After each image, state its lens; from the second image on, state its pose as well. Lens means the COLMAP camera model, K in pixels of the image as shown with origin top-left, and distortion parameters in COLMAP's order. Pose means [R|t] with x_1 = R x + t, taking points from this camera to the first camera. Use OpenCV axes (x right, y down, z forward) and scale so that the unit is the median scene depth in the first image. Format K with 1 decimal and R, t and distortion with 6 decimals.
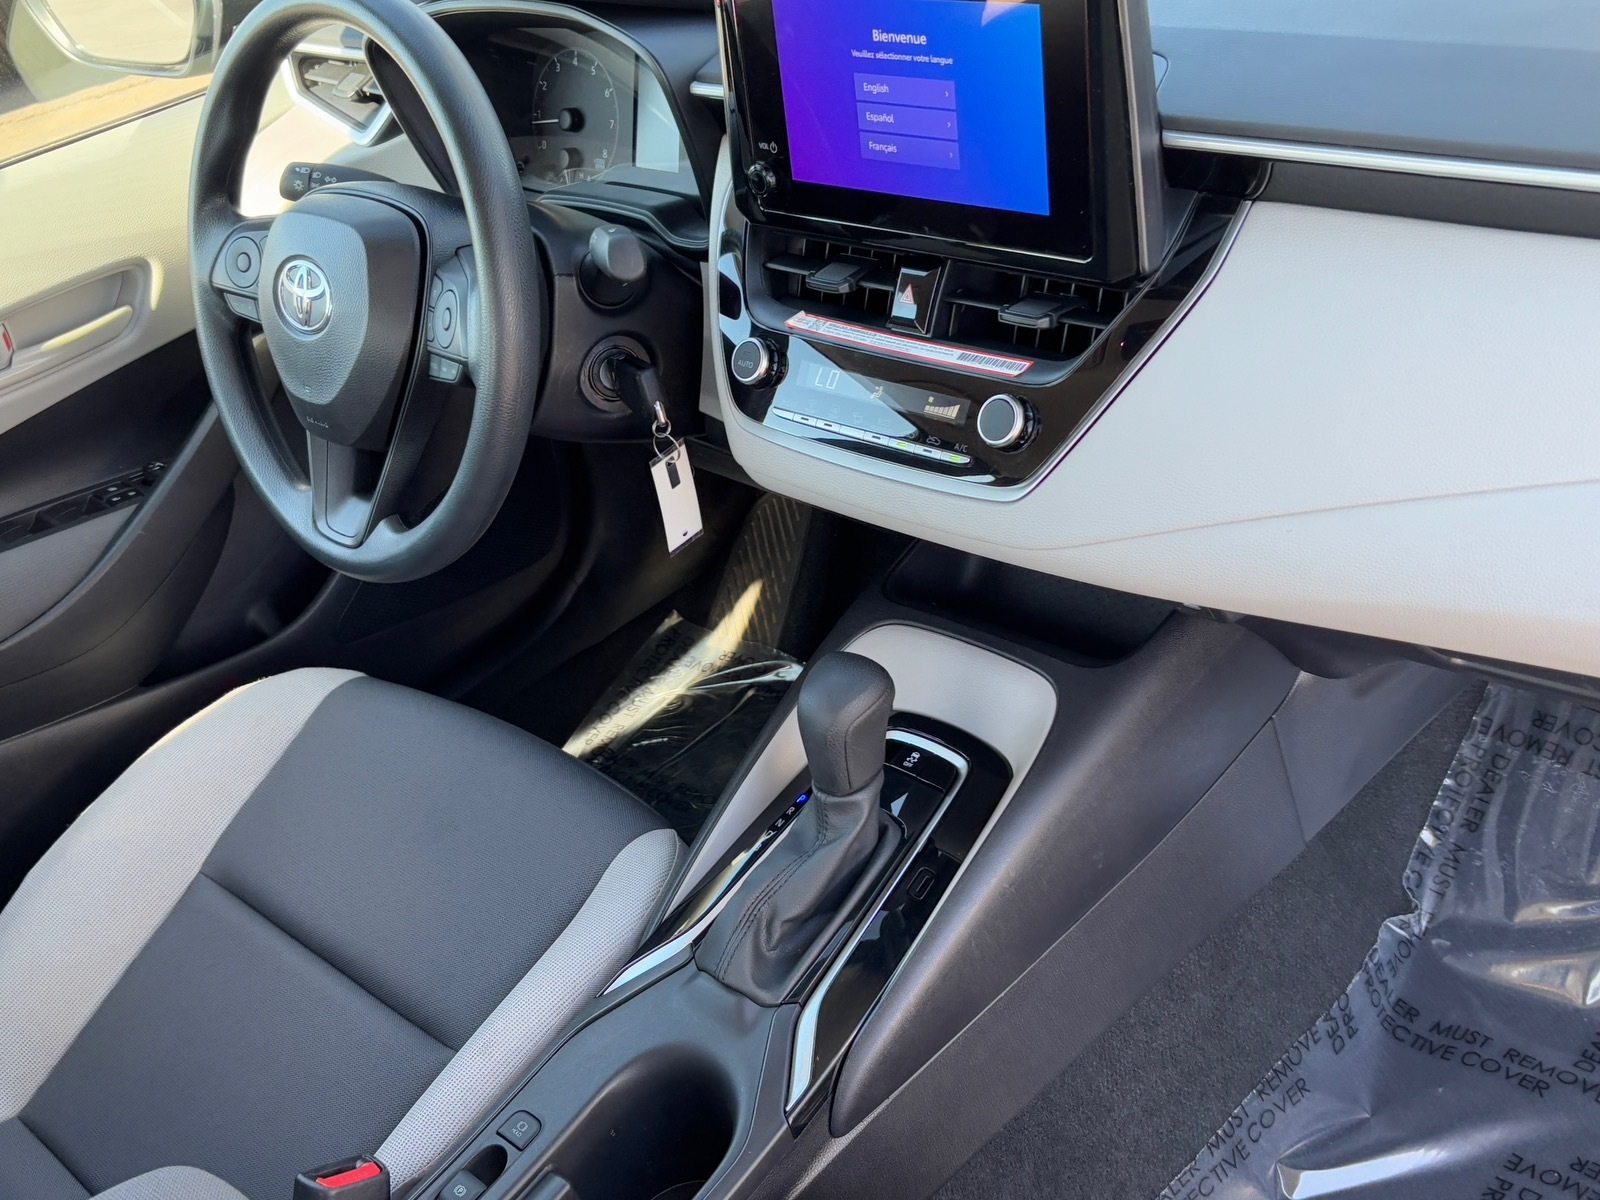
lens RADIAL K [[1771.5, 0, 803.9], [0, 1771.5, 623.4], [0, 0, 1]] dist [0.047181, 0.000000]
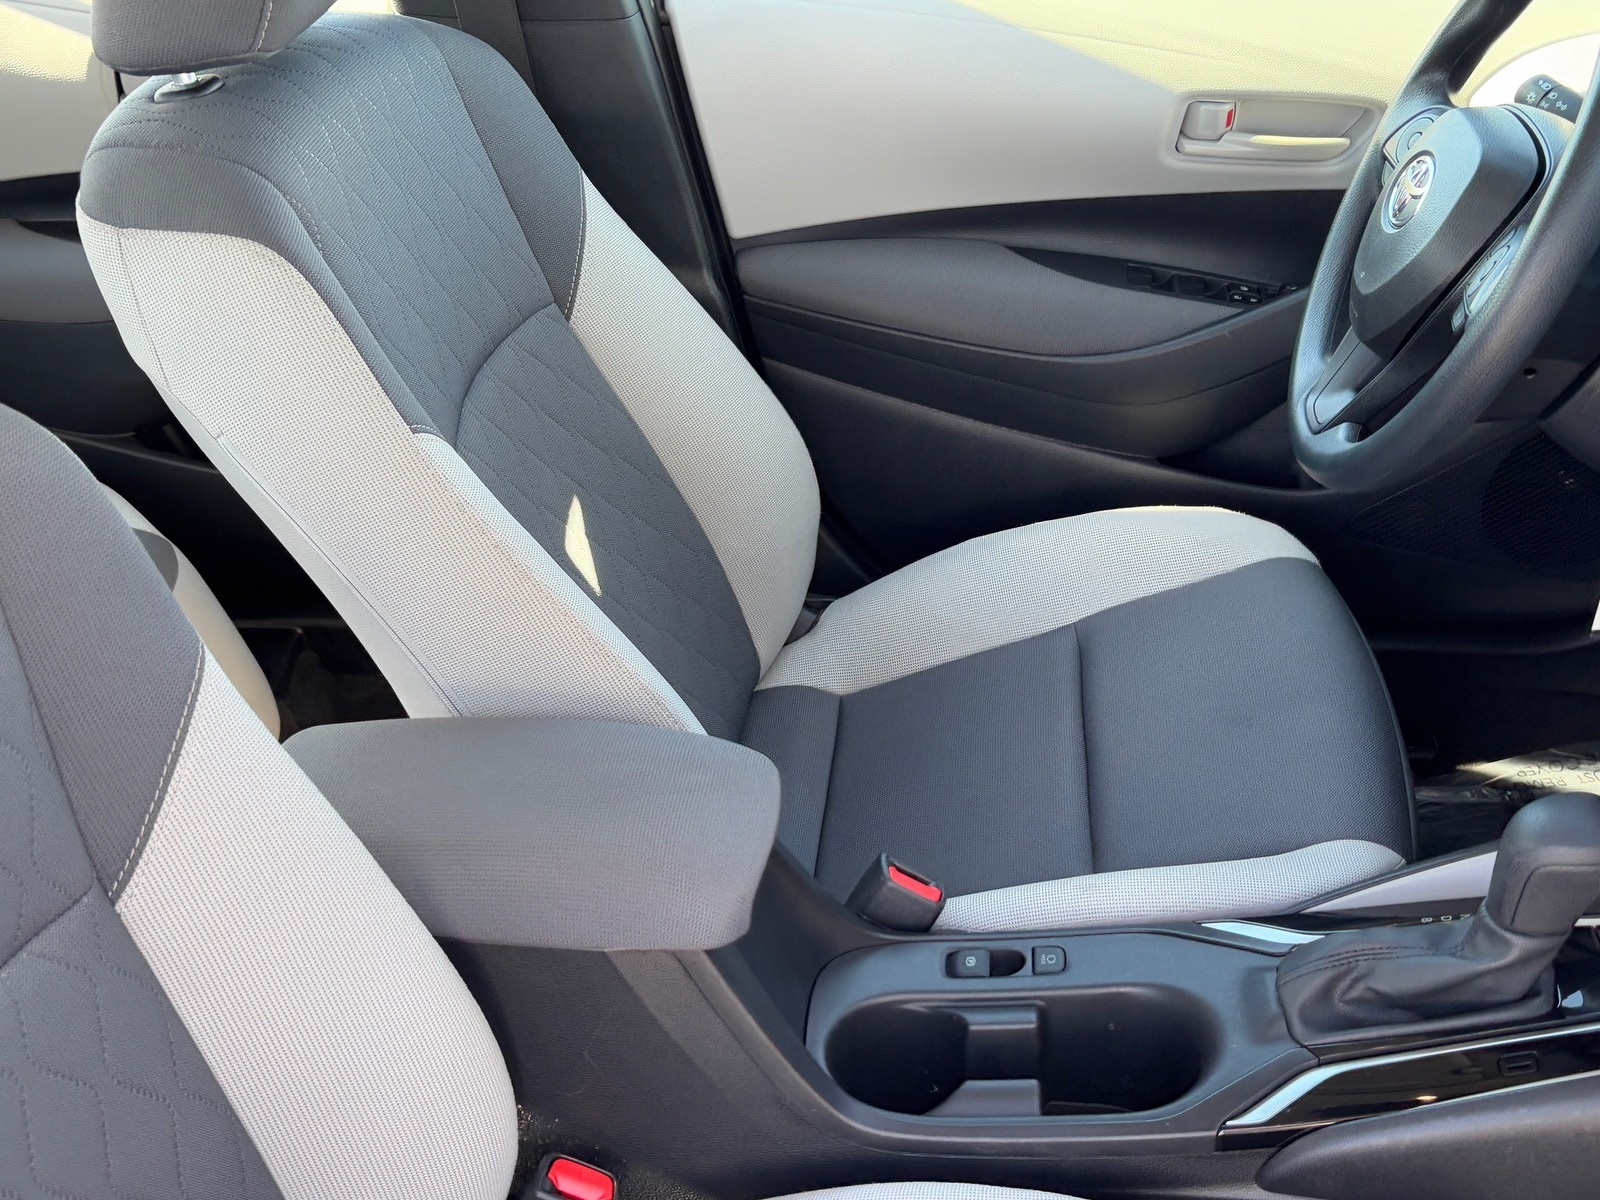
lens RADIAL K [[1771.5, 0, 802.2], [0, 1771.5, 625.0], [0, 0, 1]] dist [0.047181, 0.000000]
pose [[0.611693, 0.576904, -0.541307, 0.208173], [-0.531113, 0.806596, 0.259466, -0.073572], [0.586303, 0.128782, 0.799790, 0.042069]]
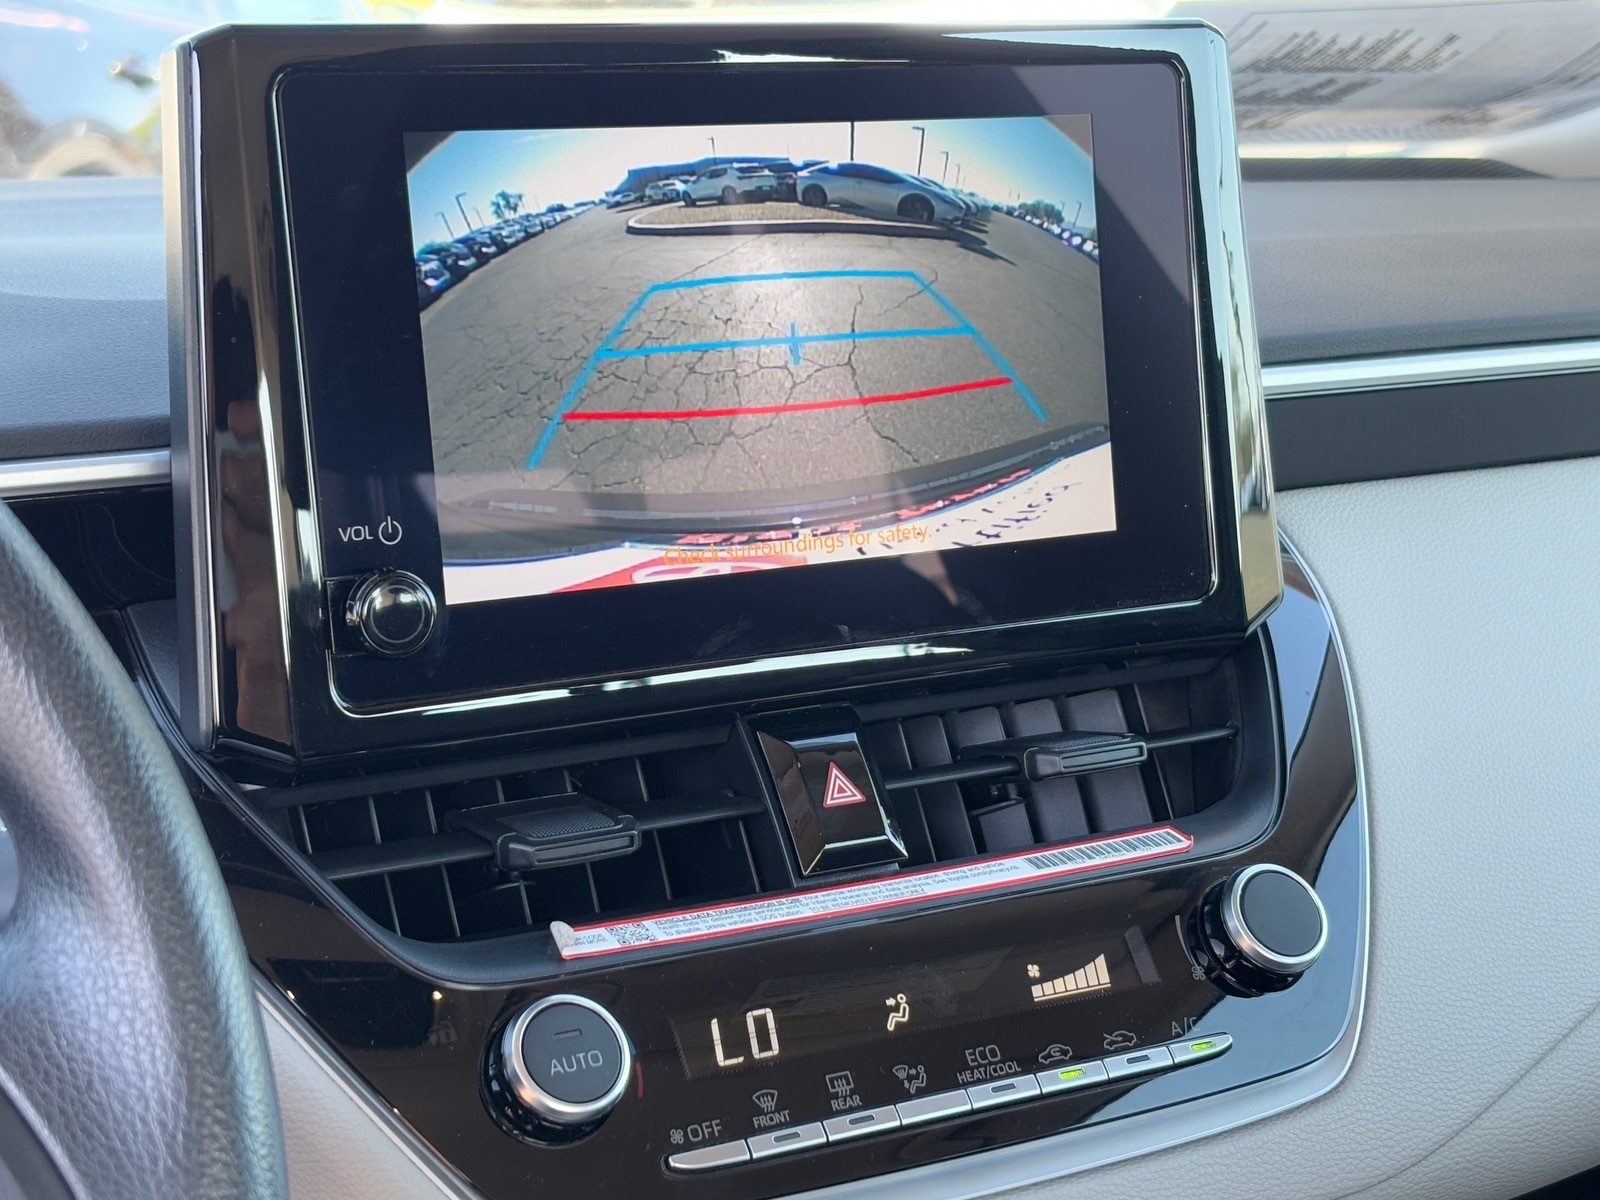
lens RADIAL K [[2895.3, 0, 770.3], [0, 2895.3, 638.3], [0, 0, 1]] dist [0.120791, 0.000000]
pose [[0.291330, 0.013160, 0.956532, -0.575233], [0.502508, 0.848735, -0.164725, -0.103243], [-0.814010, 0.528654, 0.240649, 0.781276]]
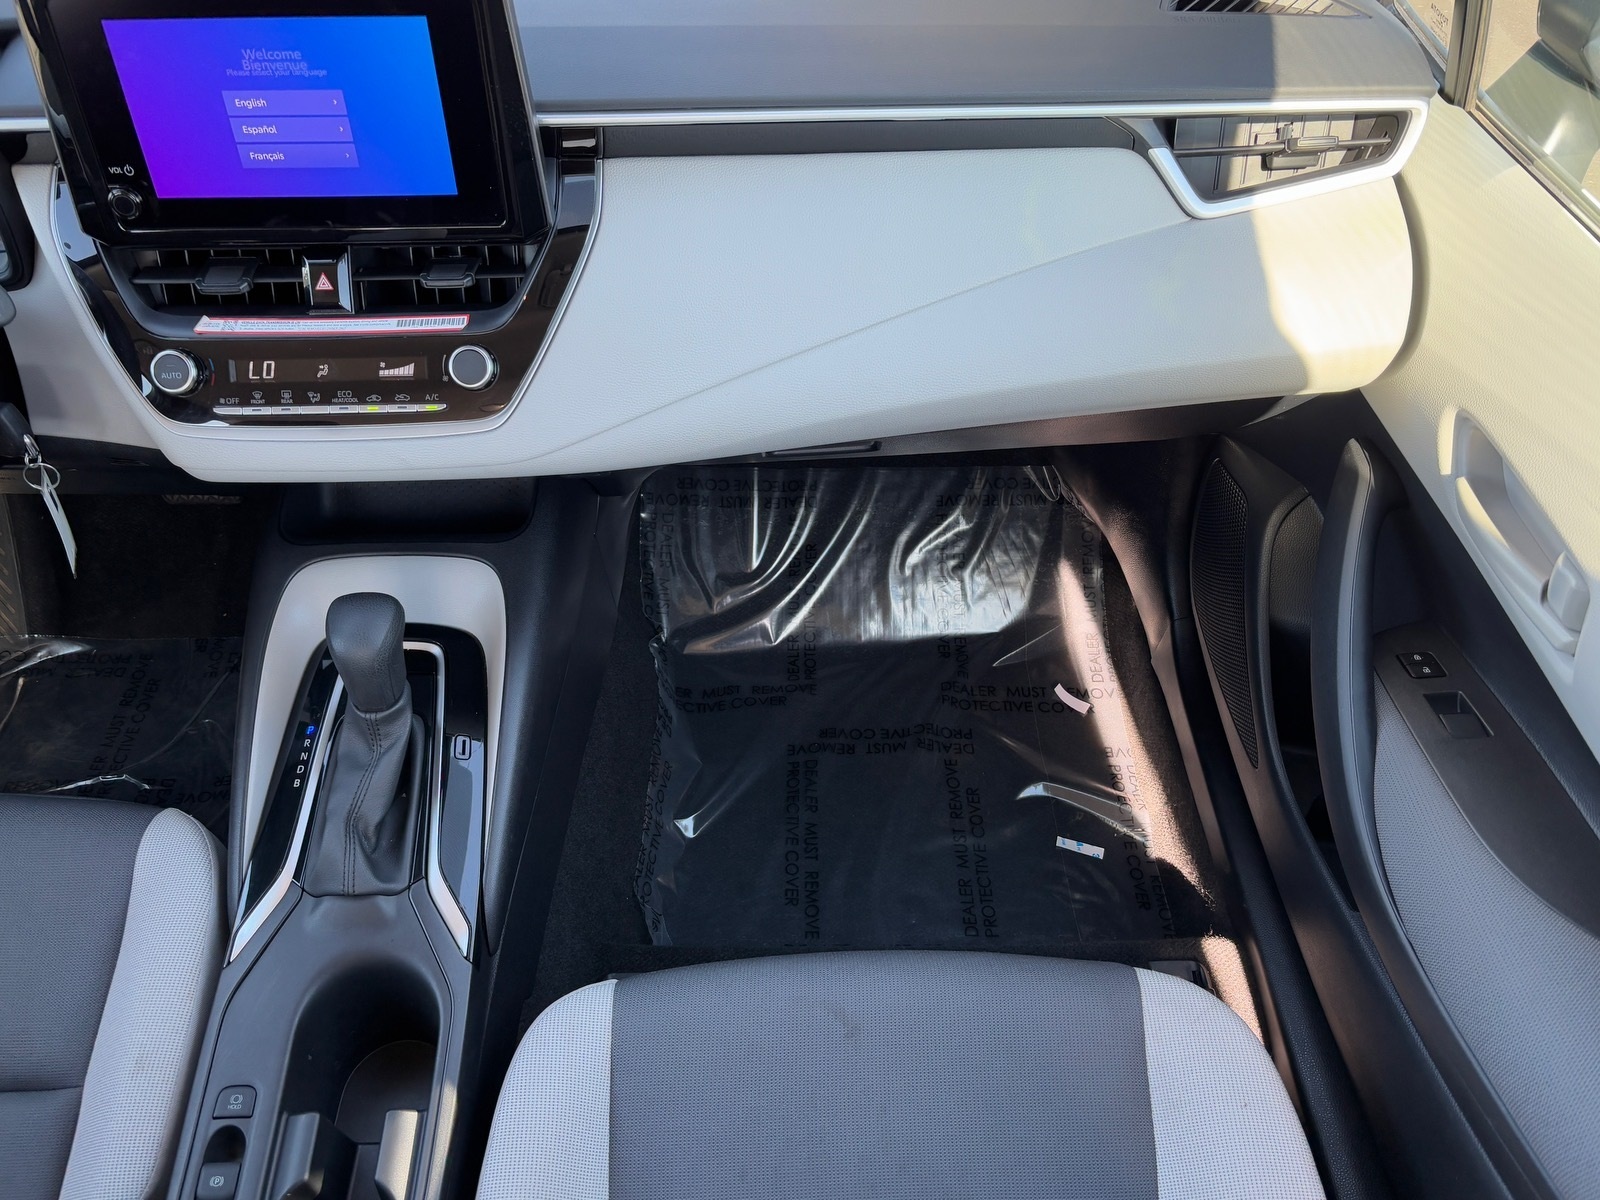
lens RADIAL K [[1277.9, 0, 796.0], [0, 1277.9, 595.6], [0, 0, 1]] dist [0.035634, -0.033366]
pose [[0.701735, -0.354457, 0.618003, -0.296710], [0.280425, 0.934848, 0.217764, -0.085280], [-0.654927, 0.020491, 0.755414, 0.161930]]
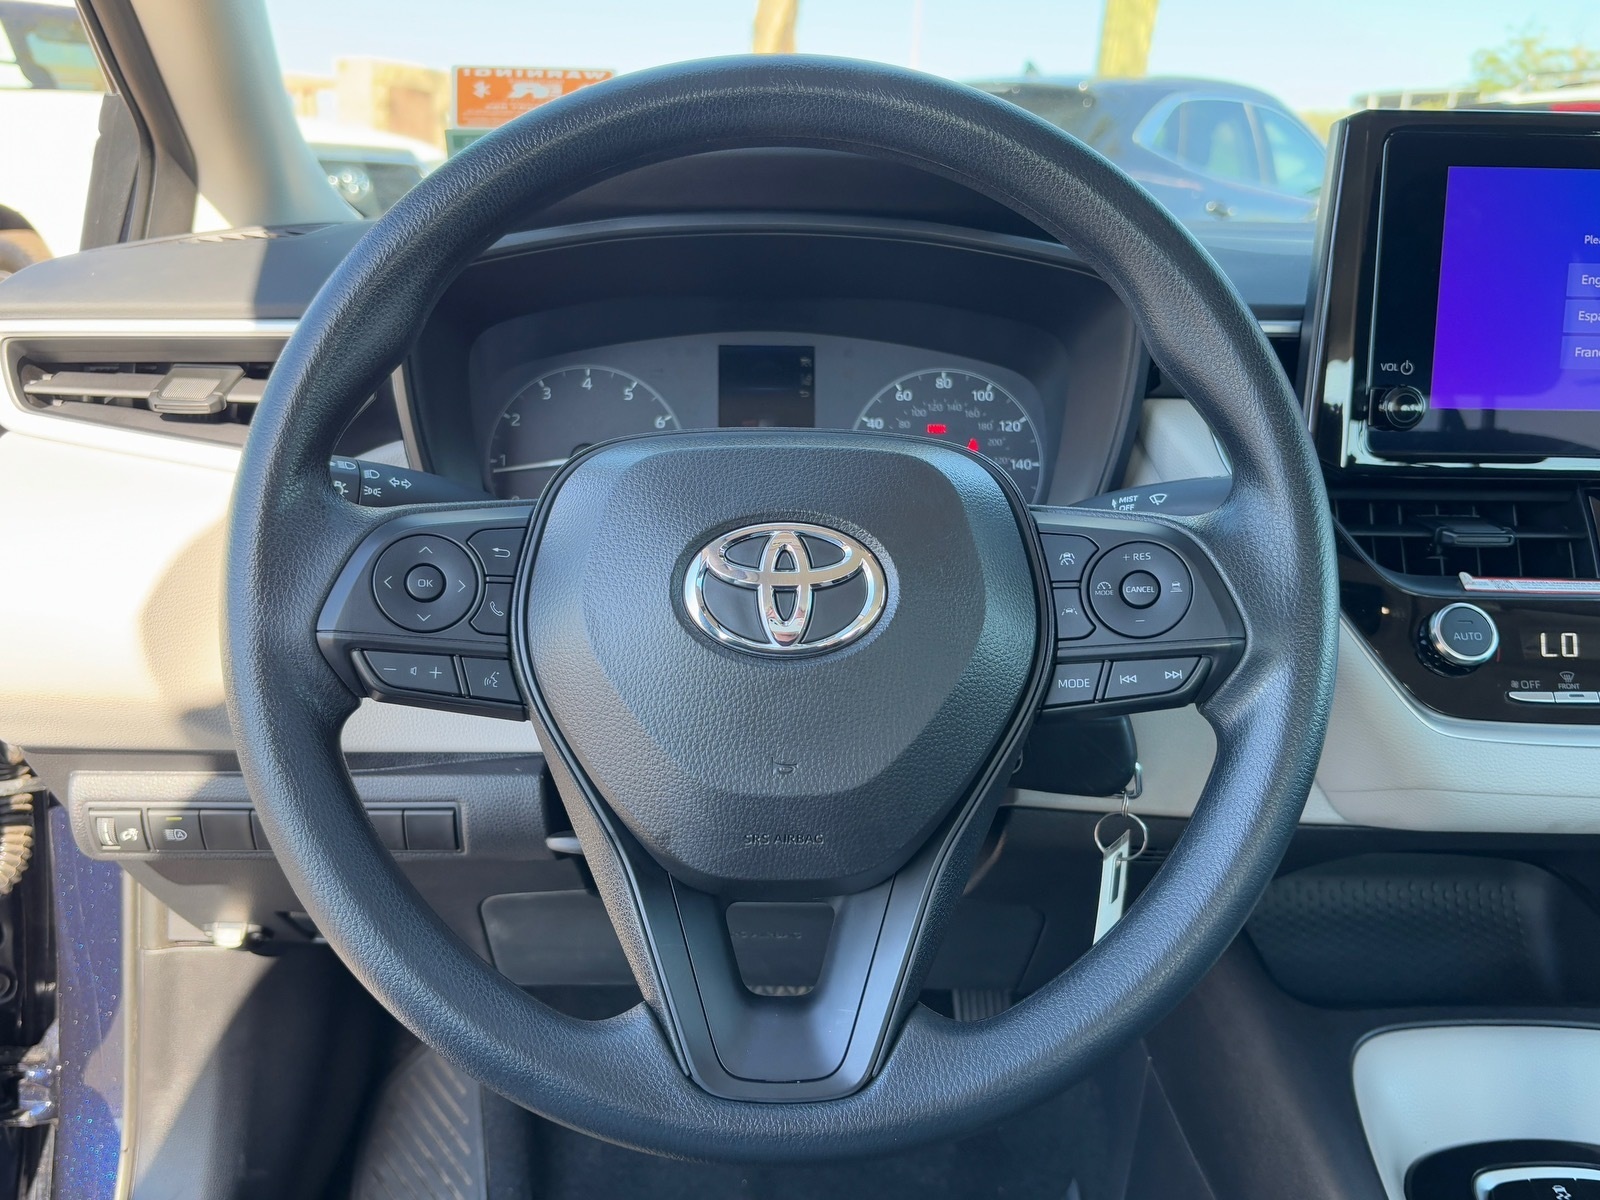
lens RADIAL K [[1445.7, 0, 799.3], [0, 1445.7, 615.9], [0, 0, 1]] dist [0.046802, -0.065633]
pose [[0.679011, 0.019566, 0.733867, -0.639938], [0.271508, 0.922073, -0.275797, -0.066066], [-0.682075, 0.386520, 0.620786, 0.814877]]
